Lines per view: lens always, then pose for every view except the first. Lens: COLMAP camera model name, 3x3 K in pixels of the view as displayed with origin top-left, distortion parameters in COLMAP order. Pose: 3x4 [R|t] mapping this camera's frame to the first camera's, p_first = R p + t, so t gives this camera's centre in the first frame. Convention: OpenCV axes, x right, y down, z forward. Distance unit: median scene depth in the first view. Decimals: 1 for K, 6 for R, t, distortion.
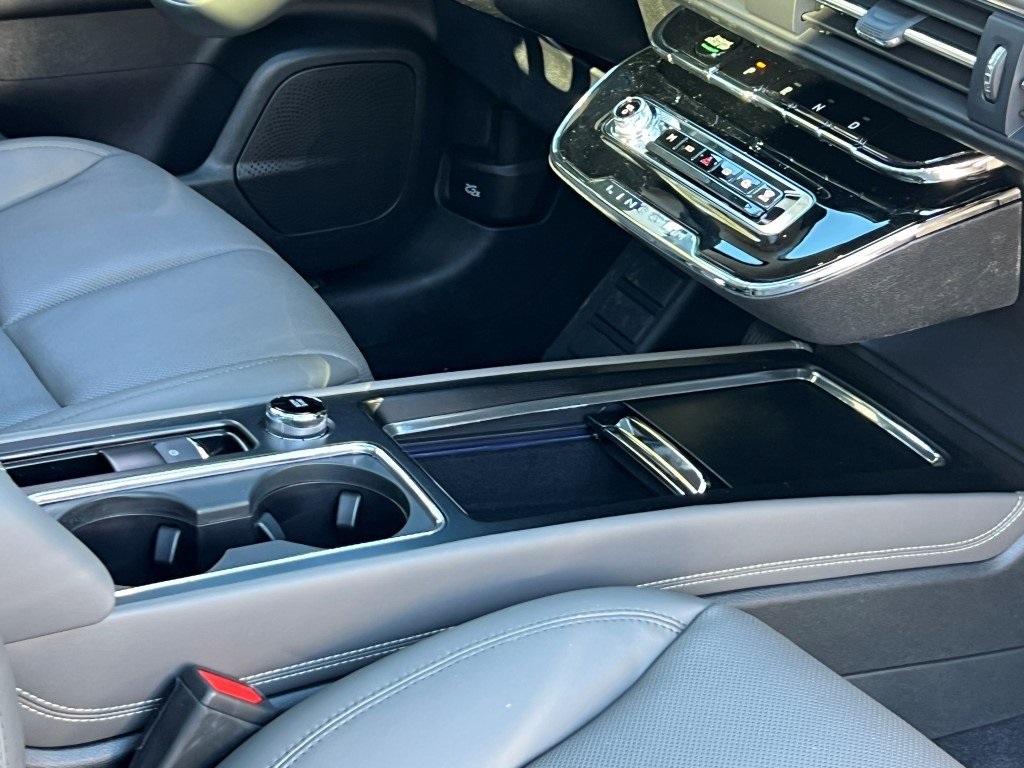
lens RADIAL K [[1828.7, 0, 513.1], [0, 1828.7, 397.1], [0, 0, 1]] dist [0.203872, -0.839562]
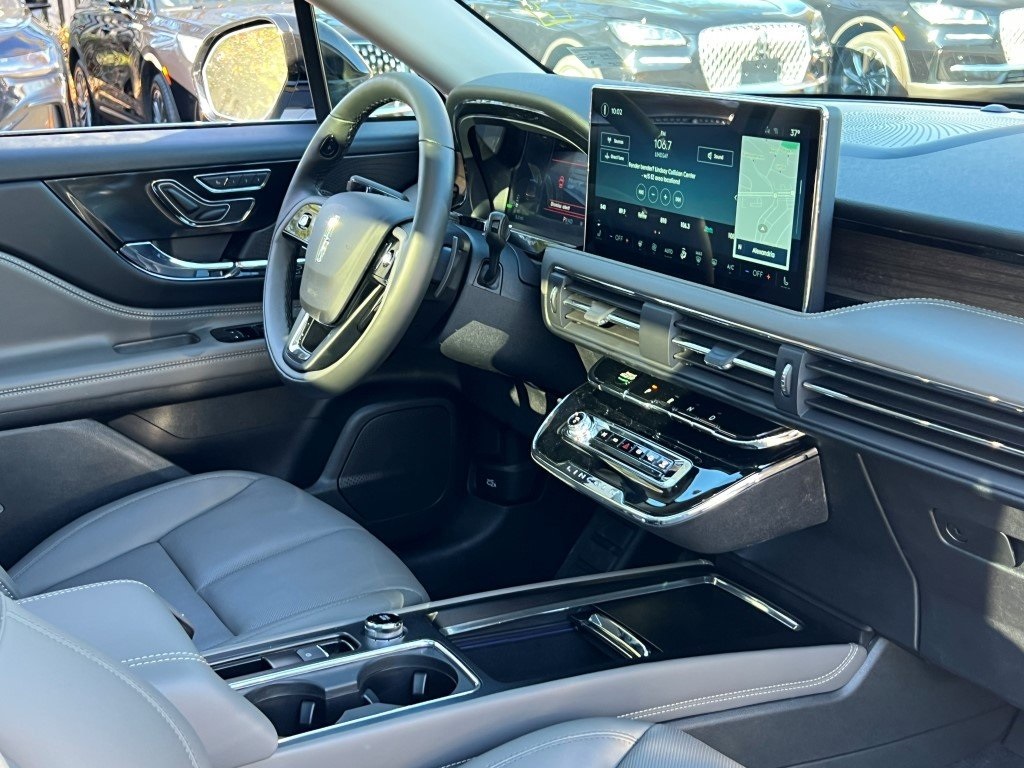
lens RADIAL K [[1447.8, 0, 512.0], [0, 1447.8, 384.0], [0, 0, 1]] dist [0.137300, -0.038513]
pose [[0.996378, -0.082233, -0.021640, 0.036628], [0.076205, 0.976450, -0.201838, 0.068116], [0.037728, 0.199457, 0.979180, -0.268304]]
